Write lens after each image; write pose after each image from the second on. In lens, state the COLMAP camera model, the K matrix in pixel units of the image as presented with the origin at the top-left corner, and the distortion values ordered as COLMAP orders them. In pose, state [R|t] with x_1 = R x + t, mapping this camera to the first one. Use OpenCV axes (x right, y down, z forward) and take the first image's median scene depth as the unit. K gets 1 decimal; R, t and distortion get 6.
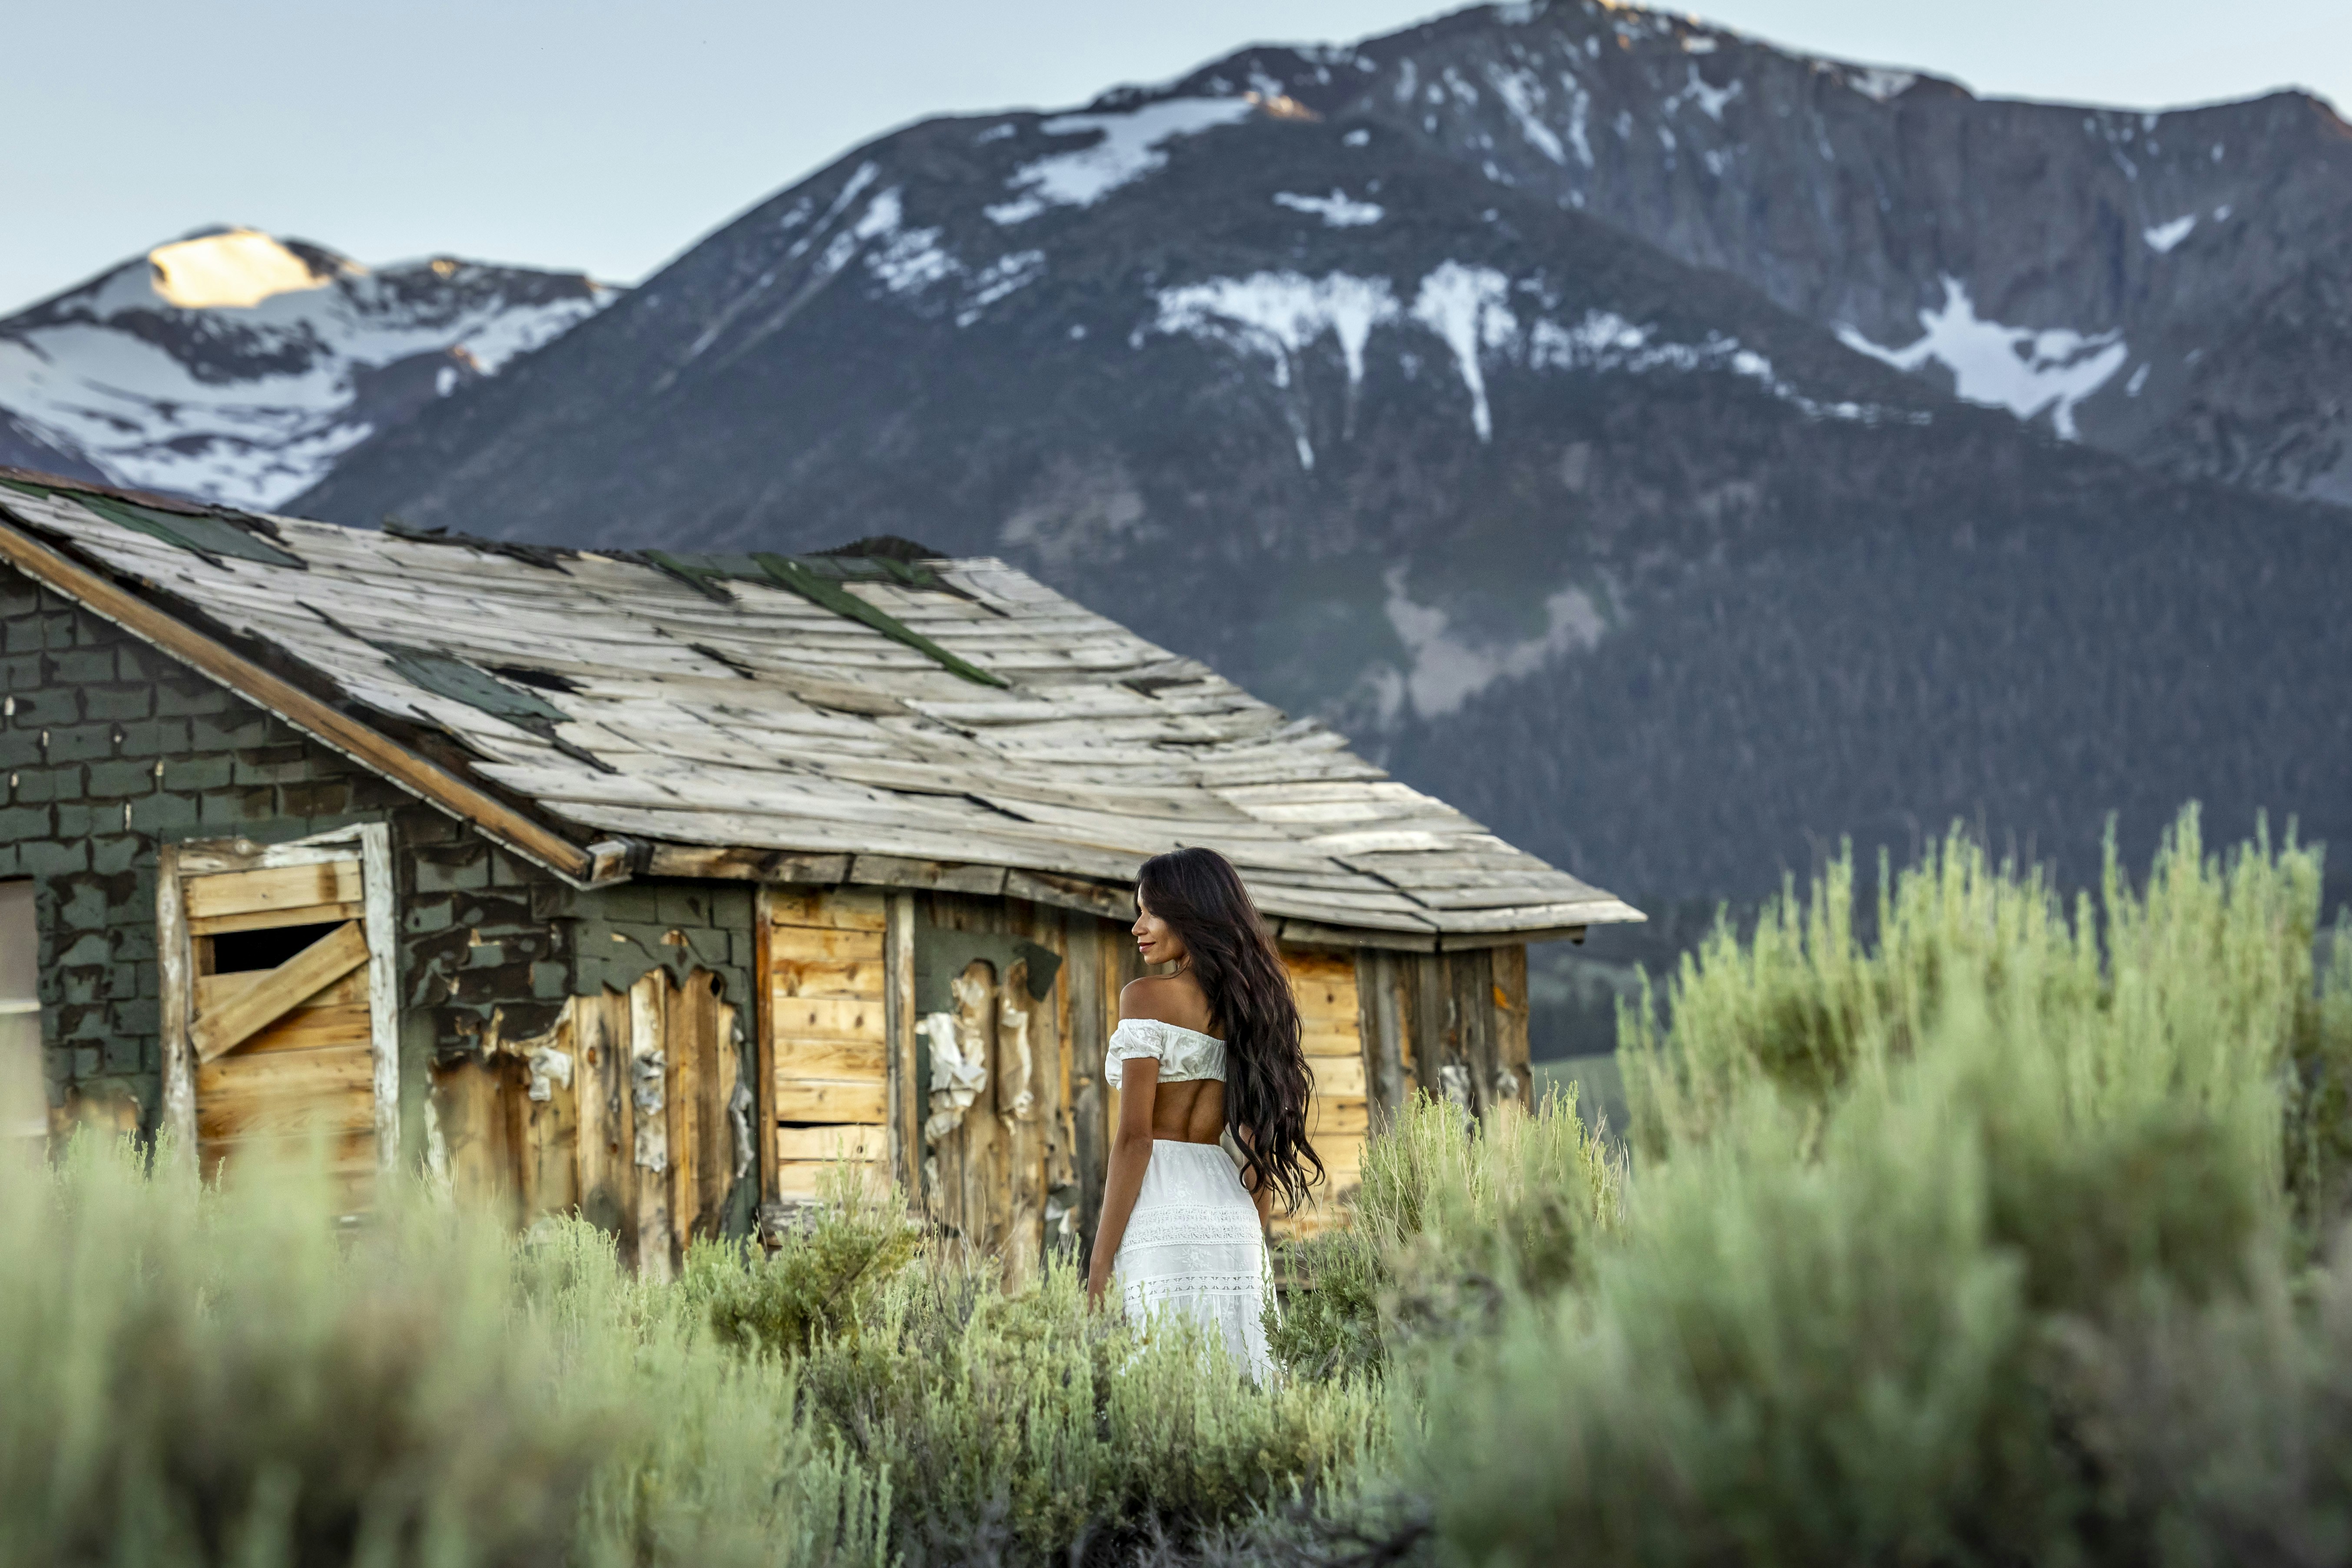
lens RADIAL K [[7970.9, 0, 977.3], [0, 7970.9, 785.5], [0, 0, 1]] dist [0.000012, 1.217961]
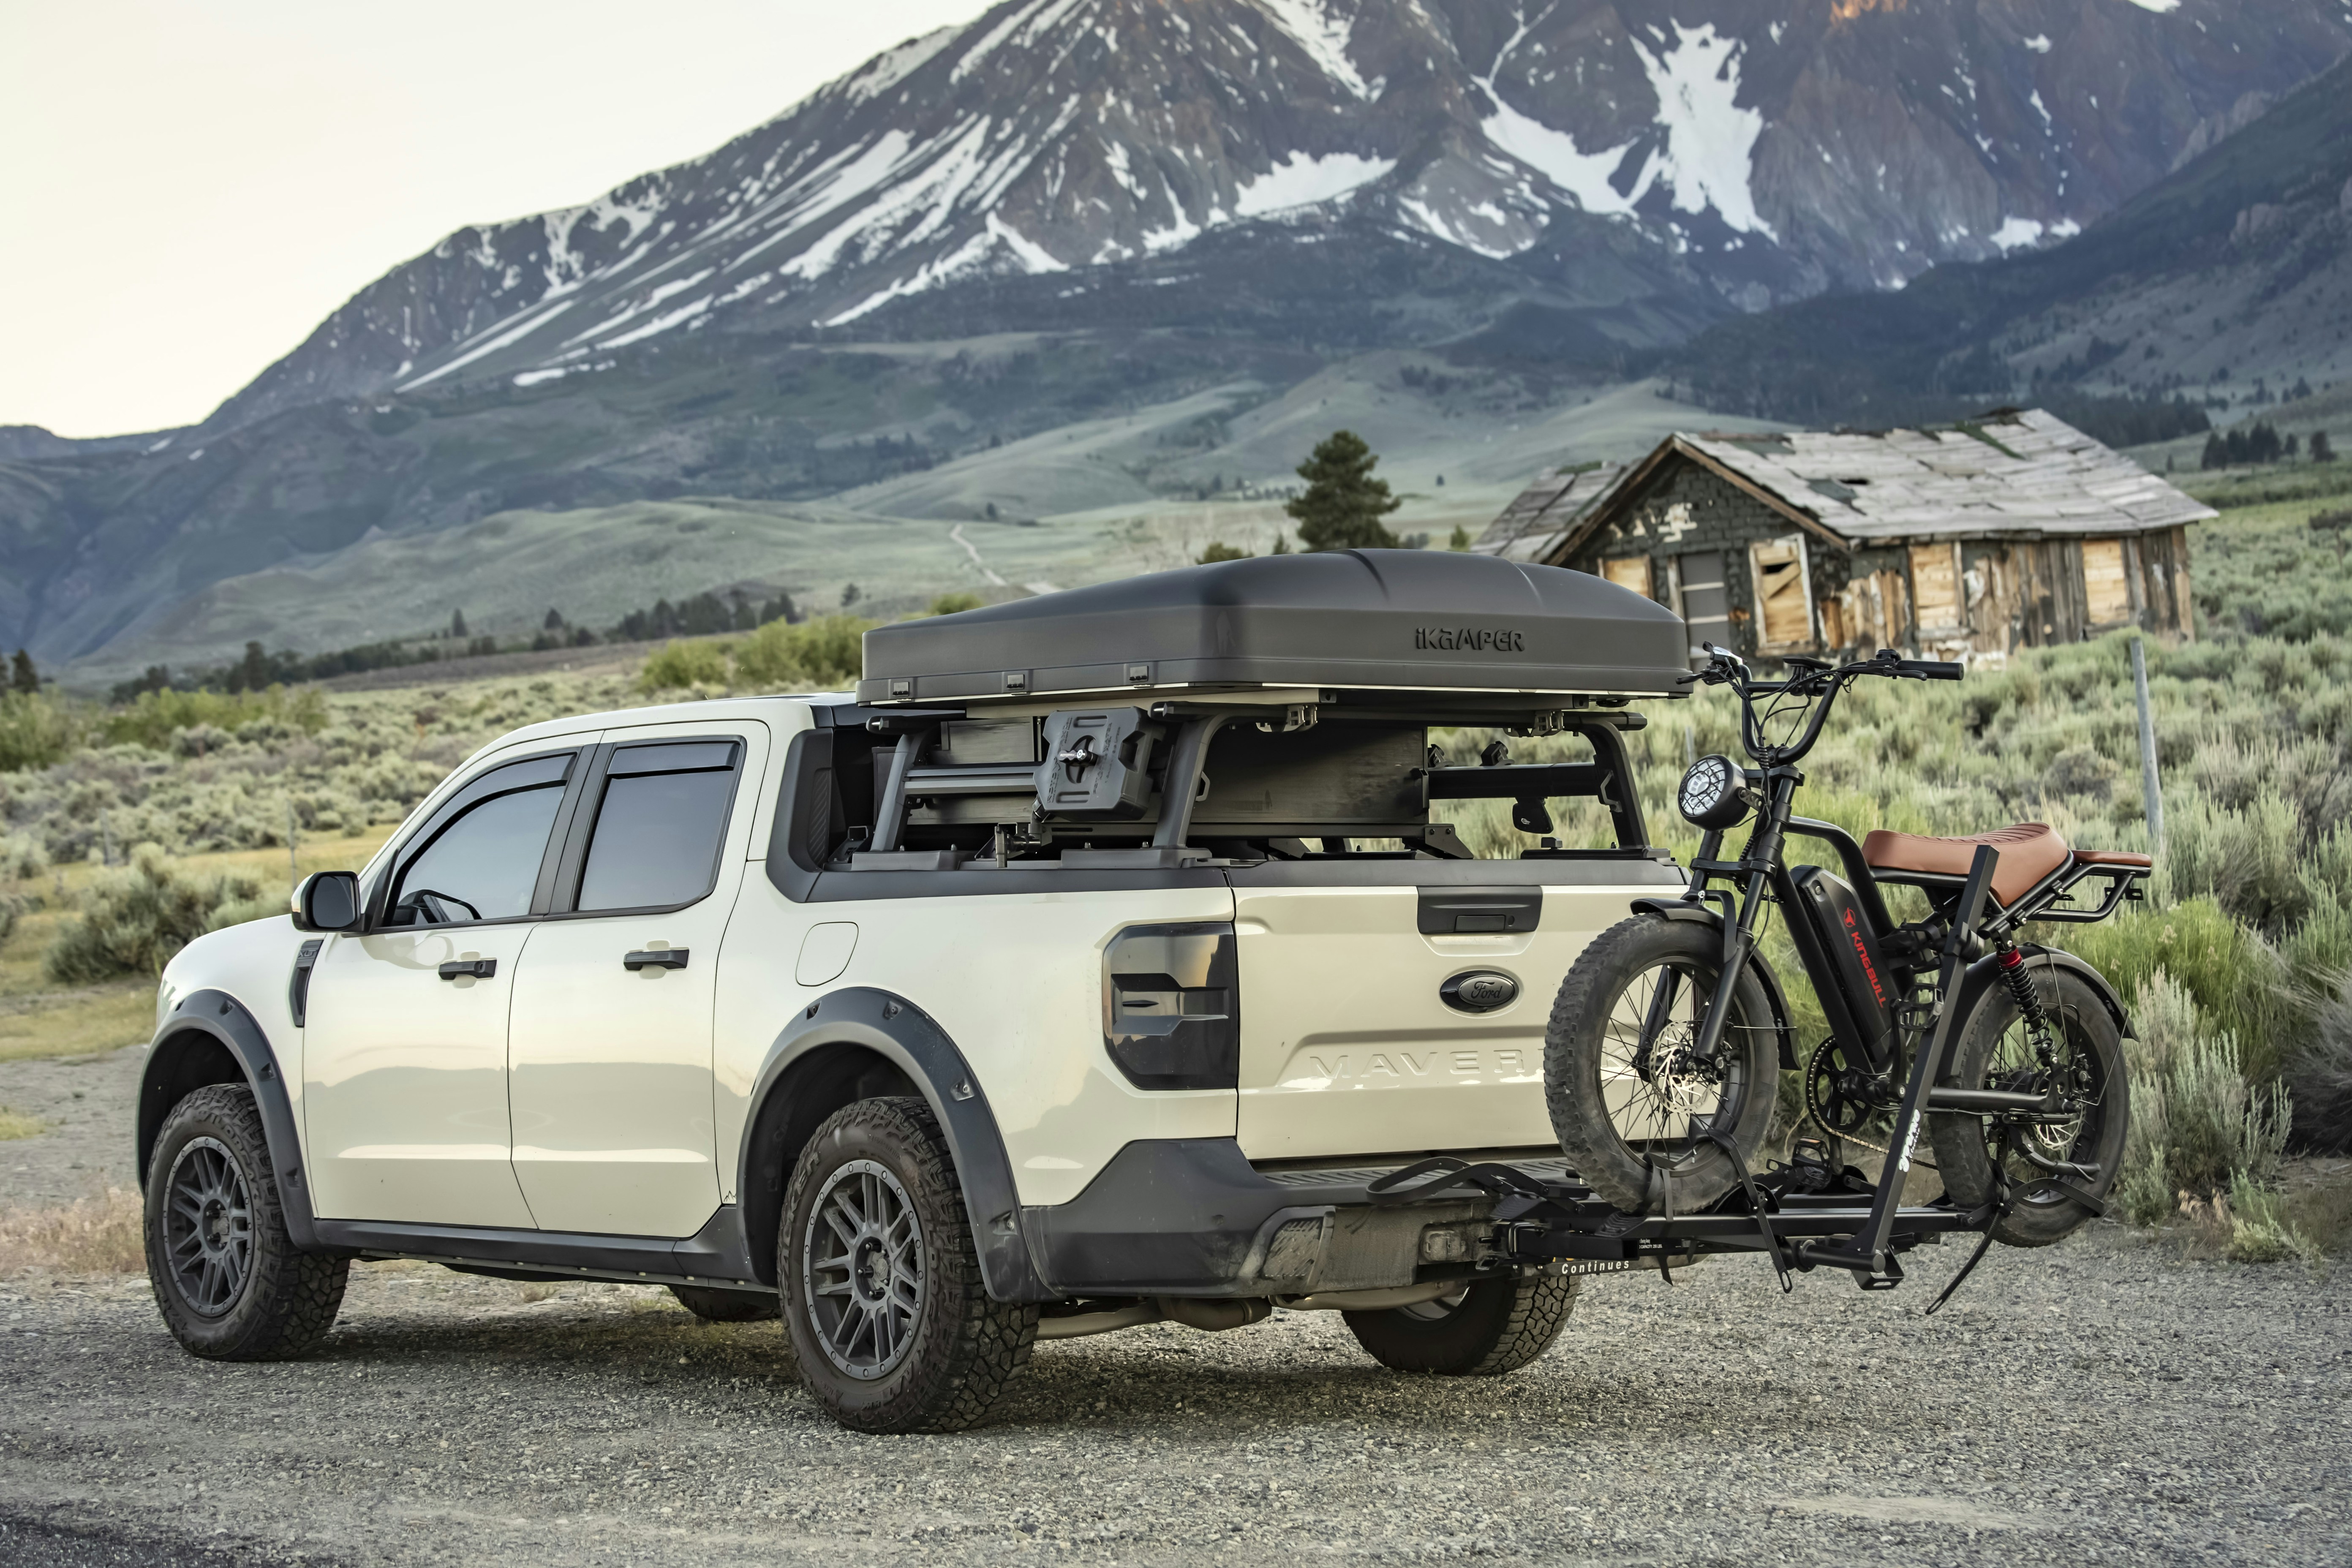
lens RADIAL K [[6896.6, 0, 1176.0], [0, 6896.6, 784.0], [0, 0, 1]] dist [0.022836, 0.470517]
pose [[0.924323, -0.037760, -0.379738, 0.831227], [0.093794, 0.987047, 0.130155, -0.311194], [0.369905, -0.155923, 0.915892, -1.963840]]
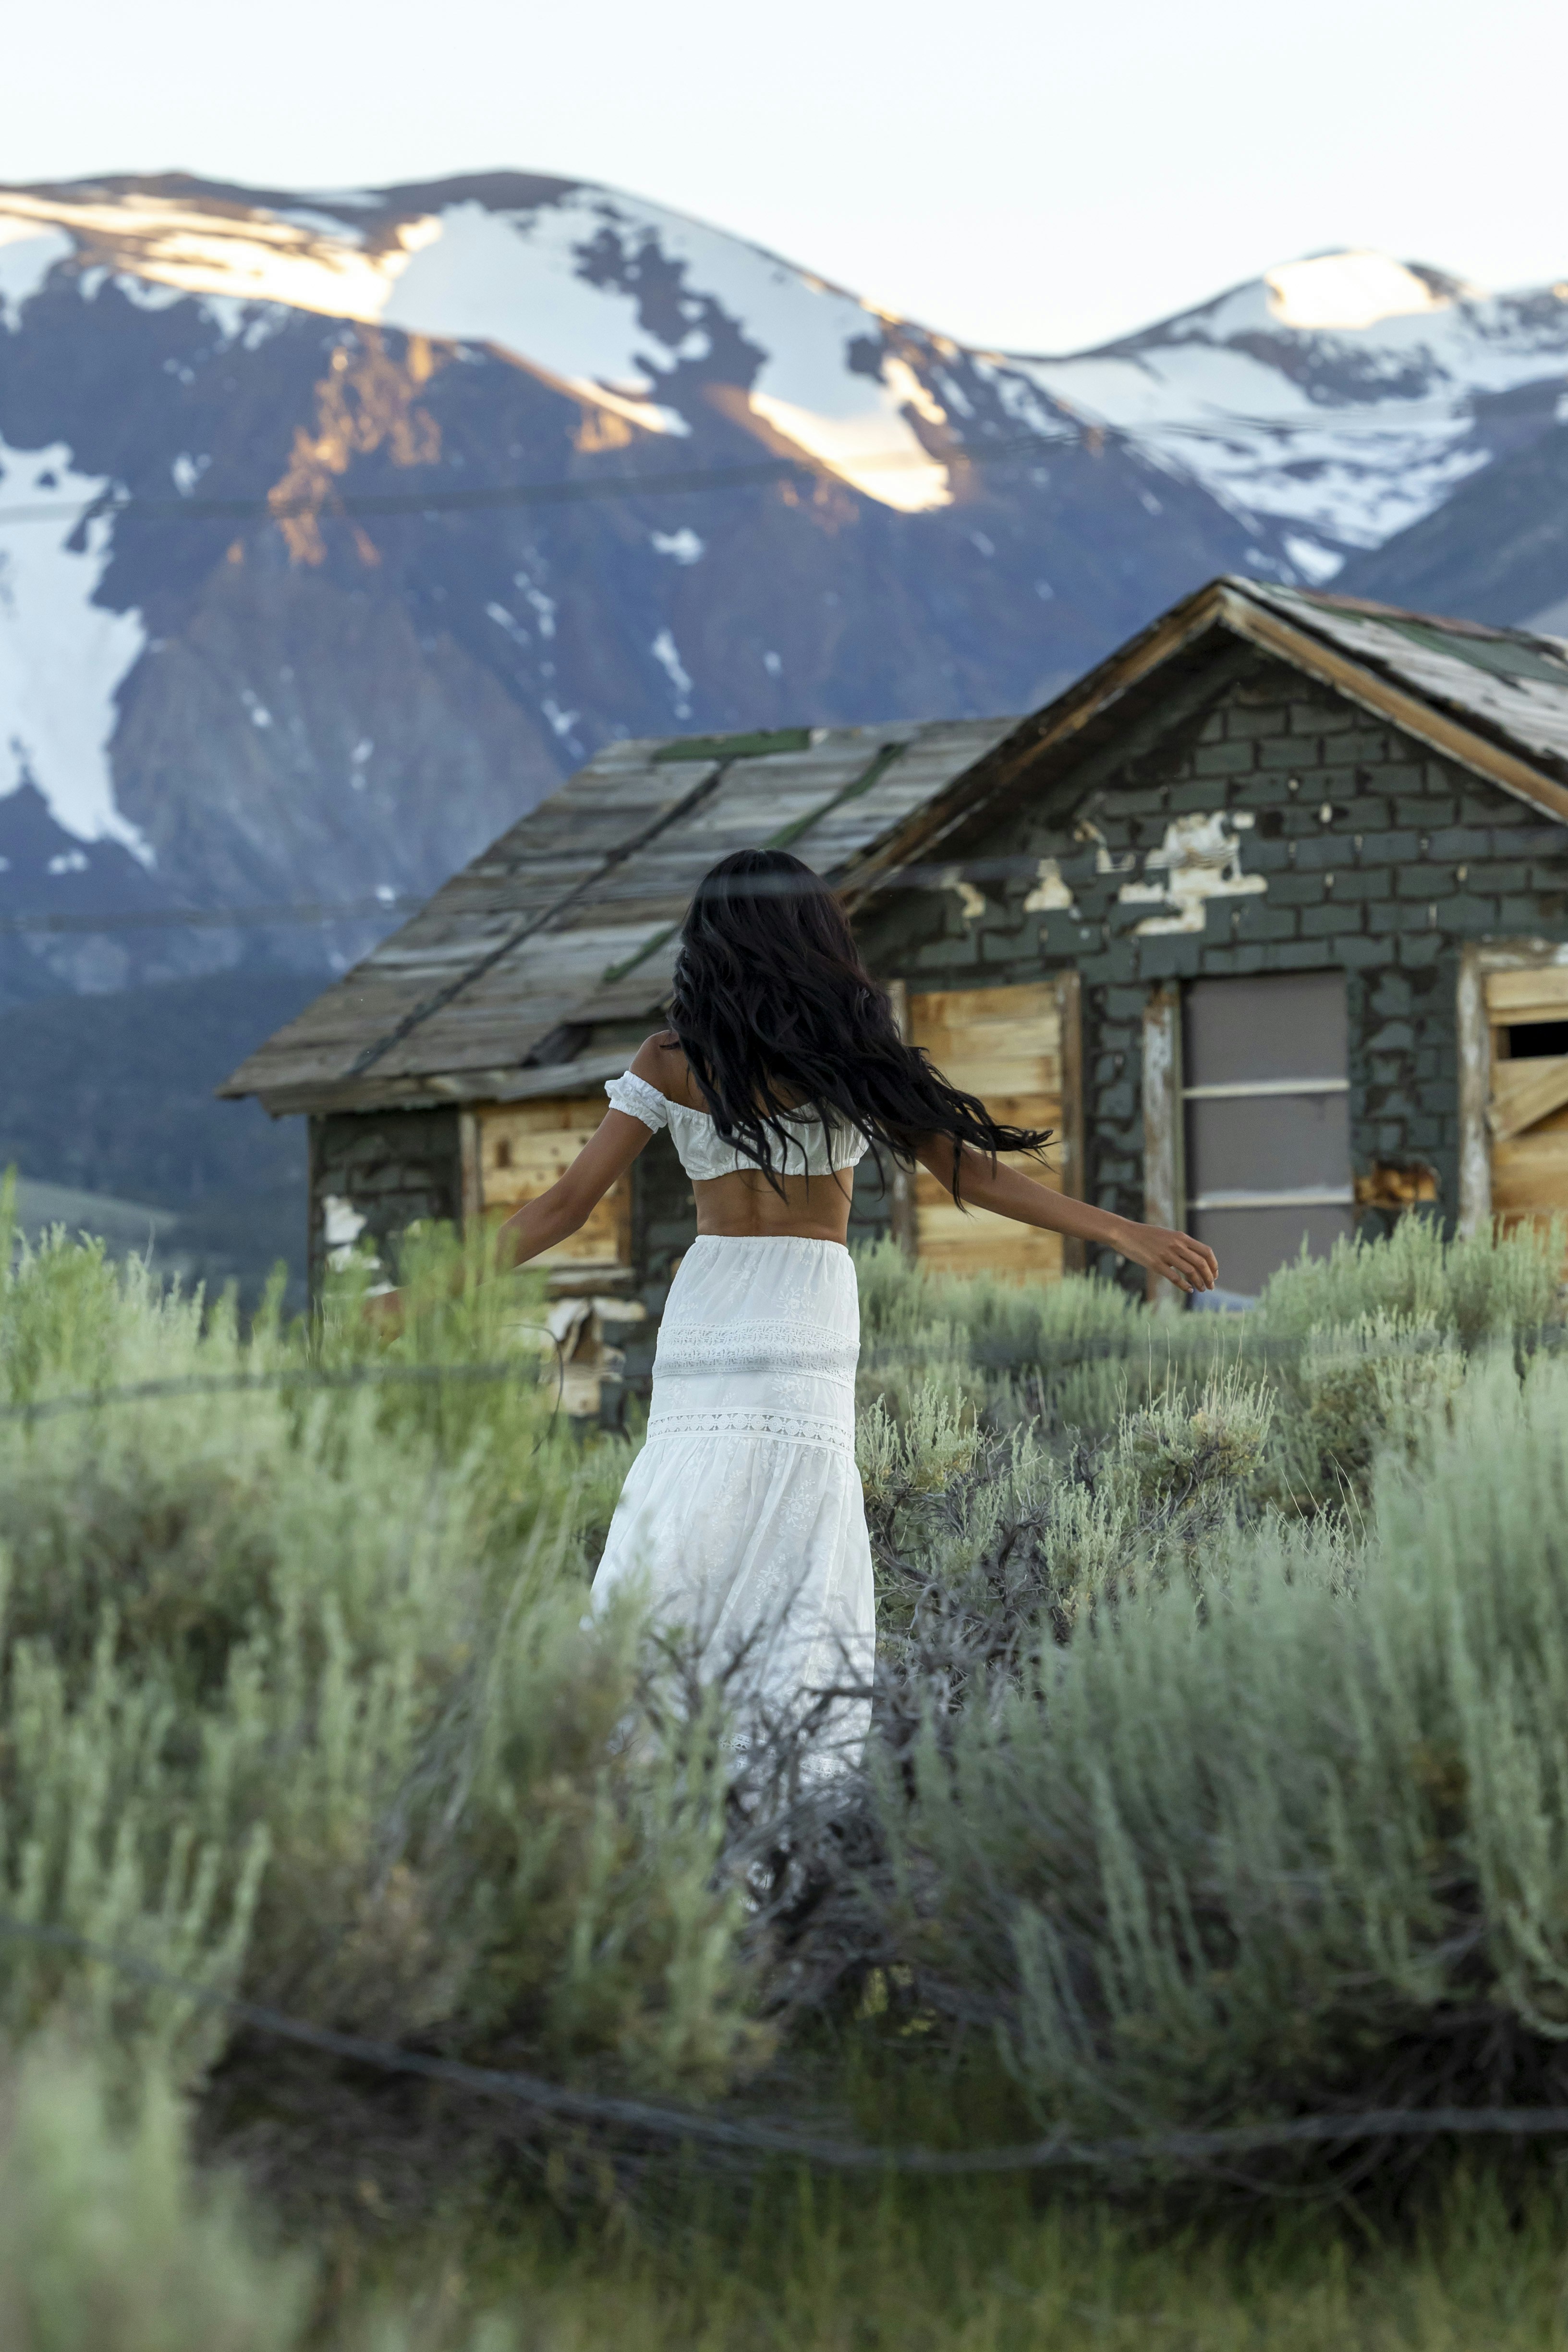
lens RADIAL K [[8566.5, 0, 966.8], [0, 8566.5, 941.3], [0, 0, 1]] dist [0.002299, 1.255275]
pose [[0.991806, 0.021869, -0.125871, -0.020637], [-0.019647, 0.999629, 0.018868, -0.013329], [0.126237, -0.016240, 0.991867, -0.179861]]
